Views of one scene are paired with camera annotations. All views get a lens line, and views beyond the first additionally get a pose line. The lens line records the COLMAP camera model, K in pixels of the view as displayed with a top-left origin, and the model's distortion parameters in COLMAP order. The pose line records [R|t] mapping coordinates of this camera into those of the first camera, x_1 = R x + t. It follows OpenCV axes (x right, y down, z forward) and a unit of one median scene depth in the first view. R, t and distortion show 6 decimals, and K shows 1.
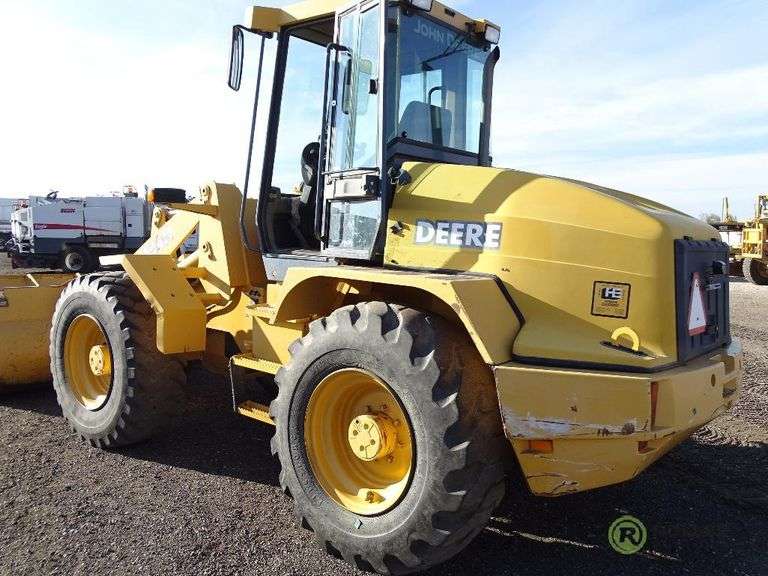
lens RADIAL K [[576.8, 0, 382.1], [0, 576.8, 283.3], [0, 0, 1]] dist [0.042677, -0.026029]
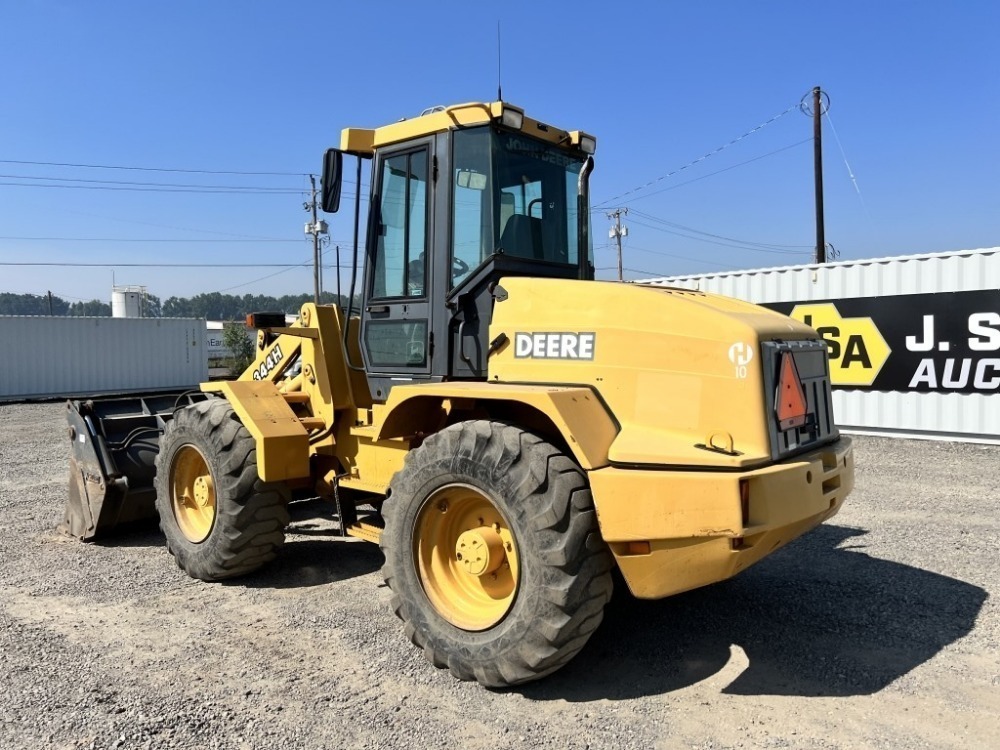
lens RADIAL K [[751.1, 0, 509.5], [0, 751.1, 371.3], [0, 0, 1]] dist [0.042677, -0.026029]
pose [[0.998824, -0.043380, -0.021660, 0.074266], [0.041969, 0.997204, -0.061826, 0.036421], [0.024282, 0.060844, 0.997852, -0.304304]]
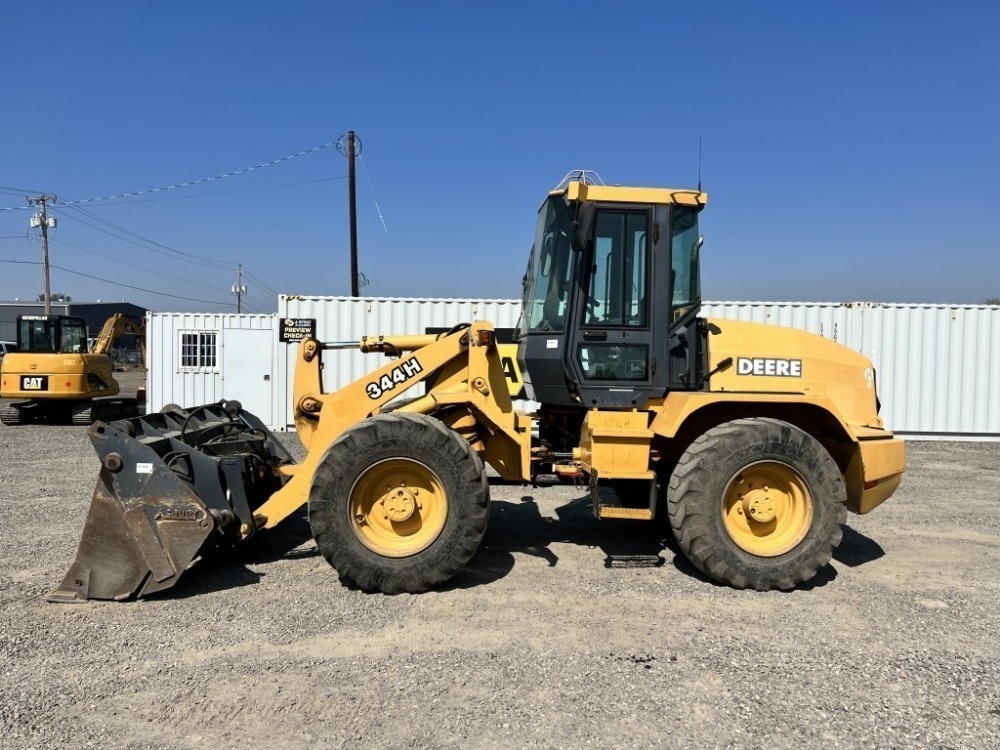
lens RADIAL K [[756.1, 0, 494.1], [0, 756.1, 381.7], [0, 0, 1]] dist [0.023907, -0.004477]
pose [[0.735162, -0.041107, 0.676644, -1.696238], [0.072716, 0.997182, -0.018424, -0.059184], [-0.673980, 0.062748, 0.736080, -0.002852]]
